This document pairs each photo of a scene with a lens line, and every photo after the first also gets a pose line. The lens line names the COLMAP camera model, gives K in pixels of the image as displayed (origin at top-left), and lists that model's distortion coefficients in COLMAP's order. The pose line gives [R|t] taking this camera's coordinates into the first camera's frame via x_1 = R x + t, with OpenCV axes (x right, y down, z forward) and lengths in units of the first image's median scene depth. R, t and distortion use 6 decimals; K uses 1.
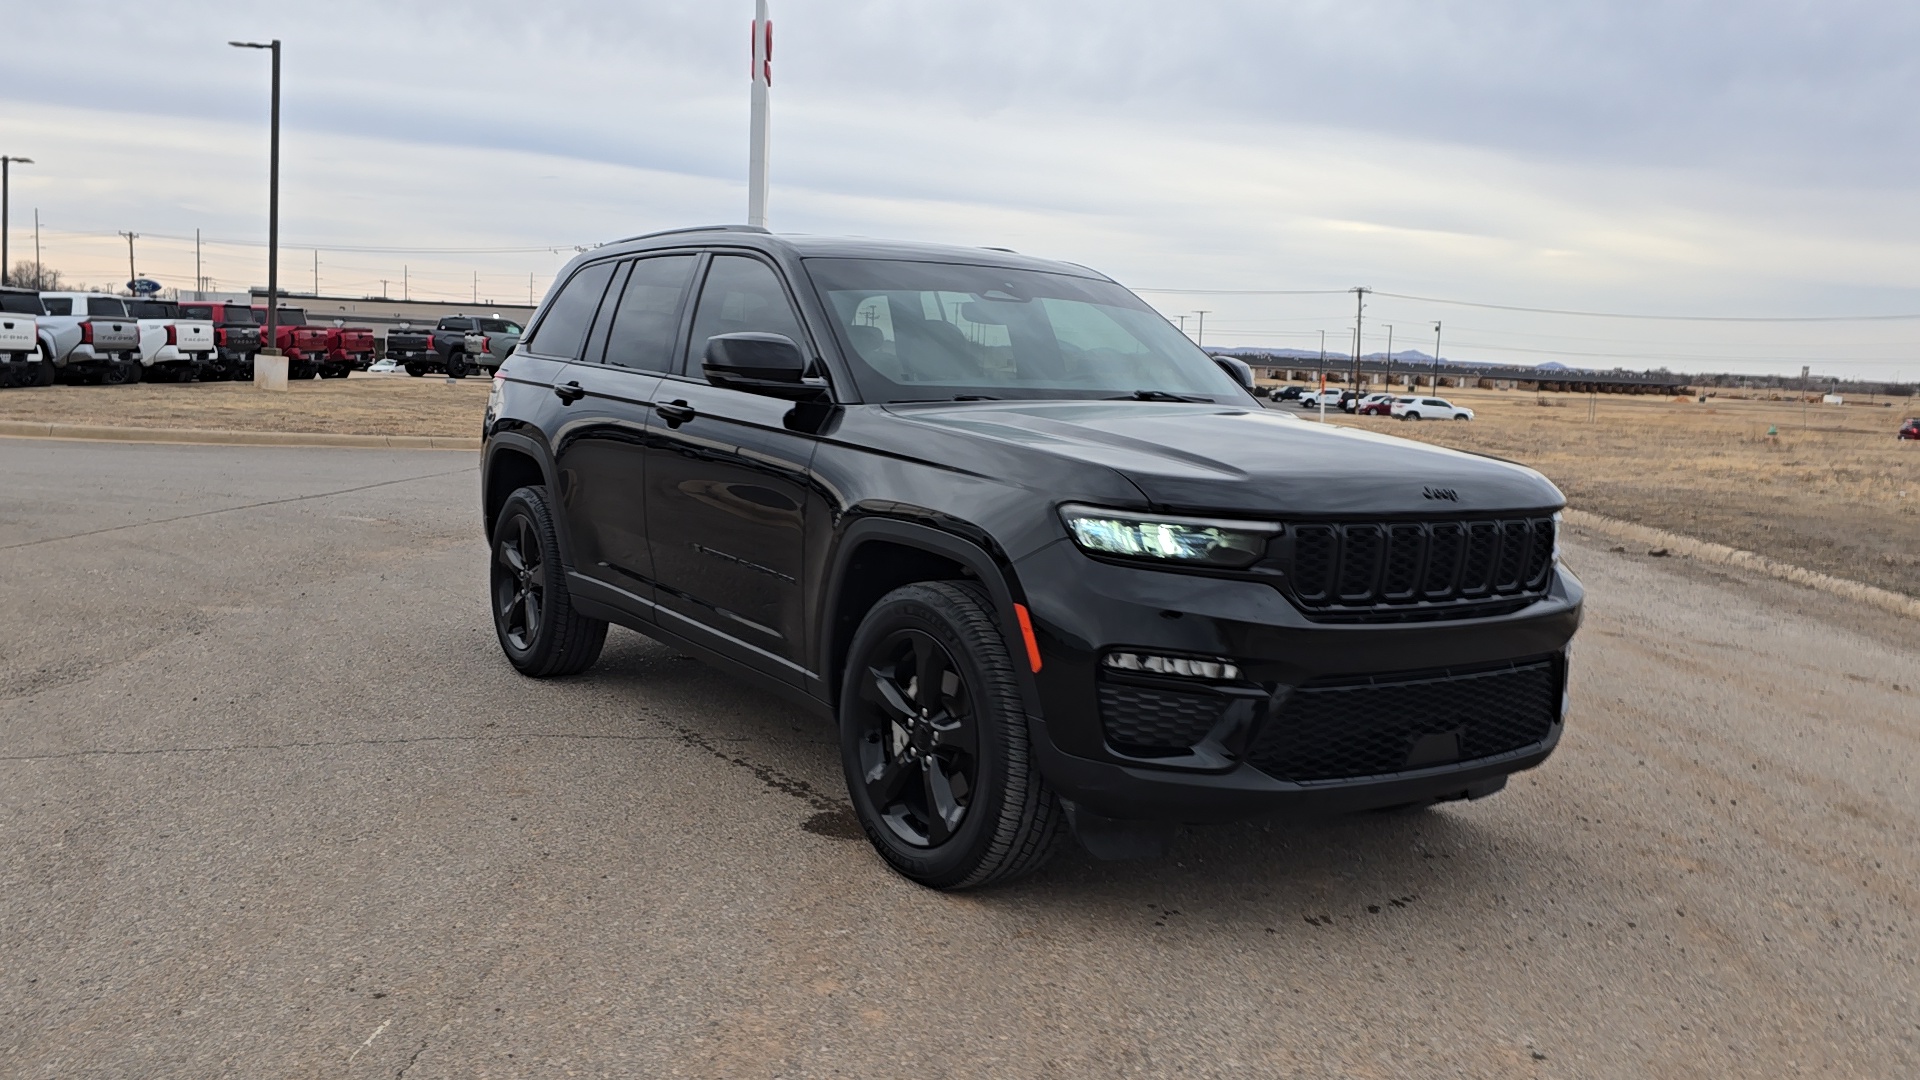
lens RADIAL K [[1592.2, 0, 960.0], [0, 1592.2, 540.0], [0, 0, 1]] dist [-0.001987, 0.009225]
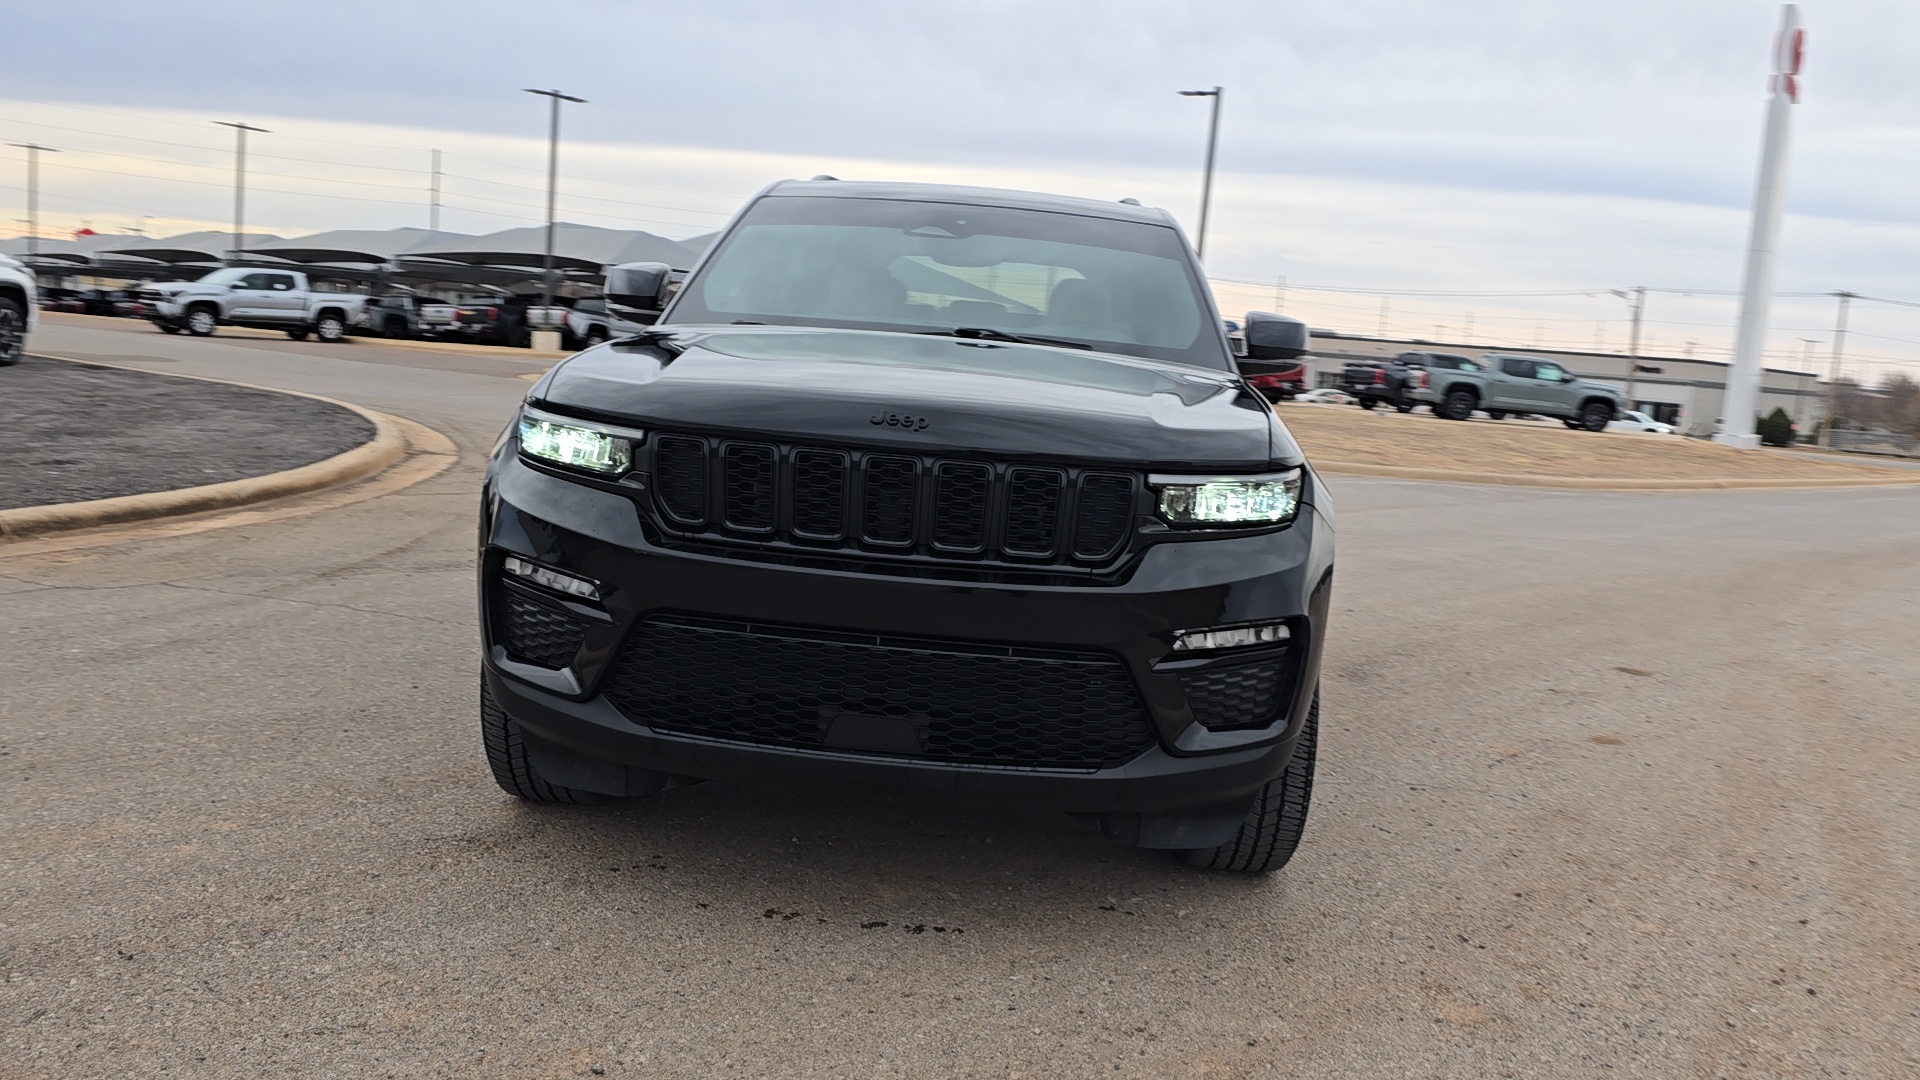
lens RADIAL K [[1592.2, 0, 960.0], [0, 1592.2, 540.0], [0, 0, 1]] dist [-0.001987, 0.009225]
pose [[0.793468, 0.095193, -0.601122, 0.441196], [-0.113197, 0.993541, 0.007917, 0.011454], [0.597993, 0.061763, 0.799118, 0.198875]]
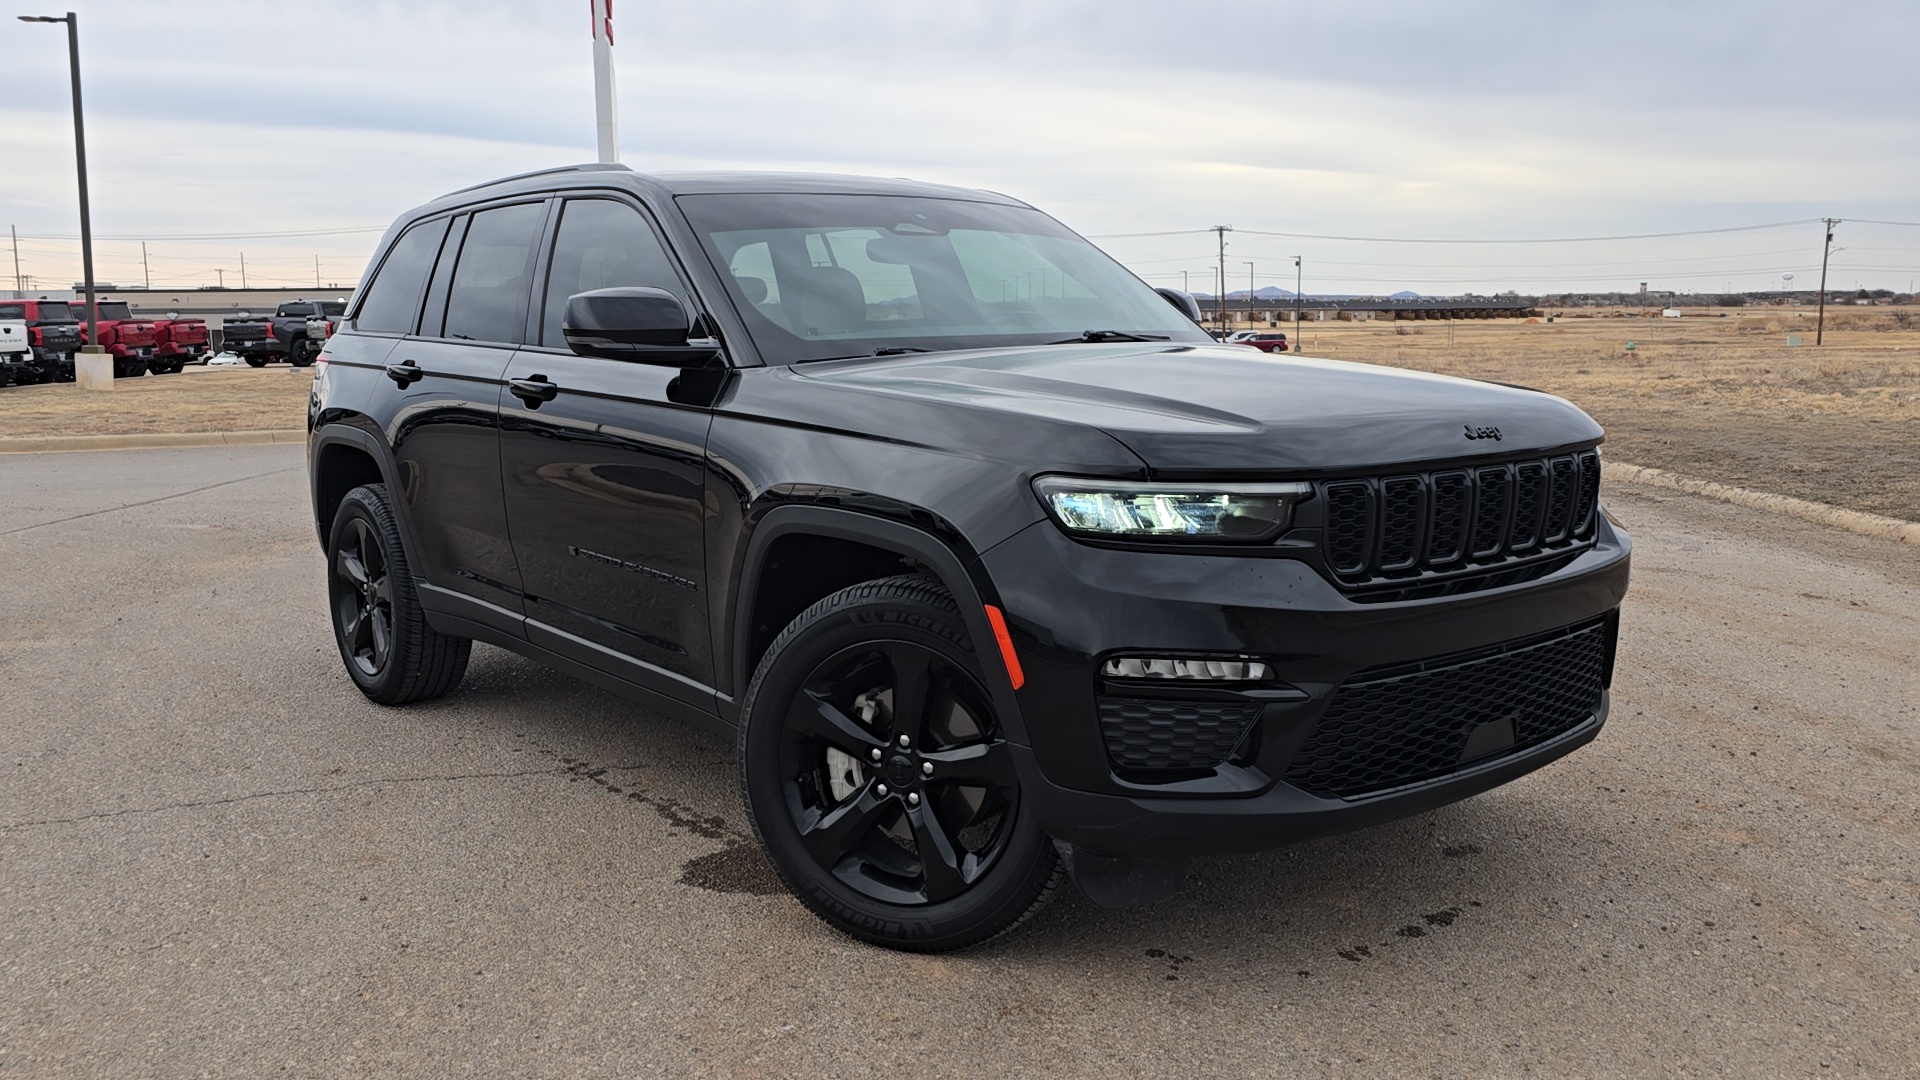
lens RADIAL K [[1592.2, 0, 960.0], [0, 1592.2, 540.0], [0, 0, 1]] dist [-0.001987, 0.009225]
pose [[0.995061, -0.064438, 0.075511, -0.017083], [0.062402, 0.997629, 0.029024, -0.008006], [-0.077202, -0.024168, 0.996722, 0.109941]]
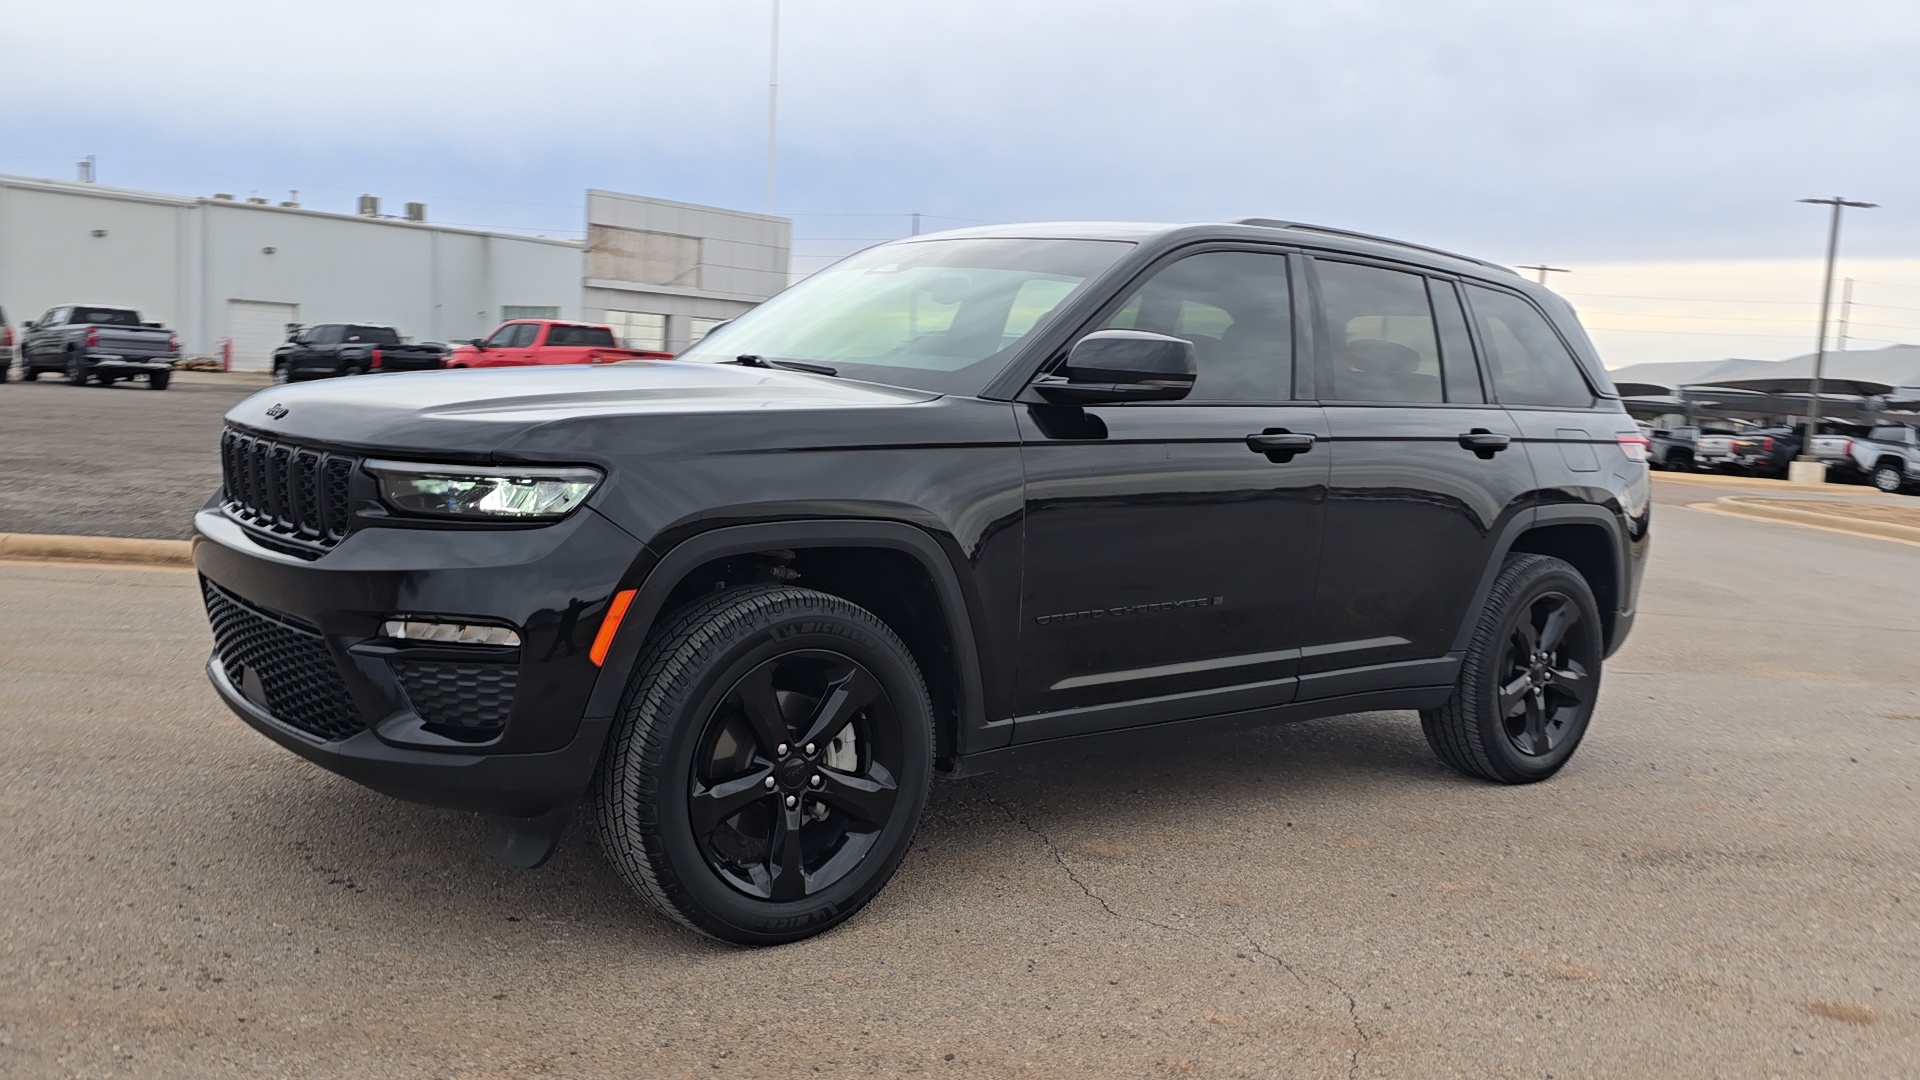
lens RADIAL K [[1592.2, 0, 960.0], [0, 1592.2, 540.0], [0, 0, 1]] dist [-0.001987, 0.009225]
pose [[0.077240, 0.061581, -0.995109, 0.680104], [-0.173387, 0.983712, 0.047418, -0.036848], [0.981820, 0.168876, 0.086659, 0.709061]]
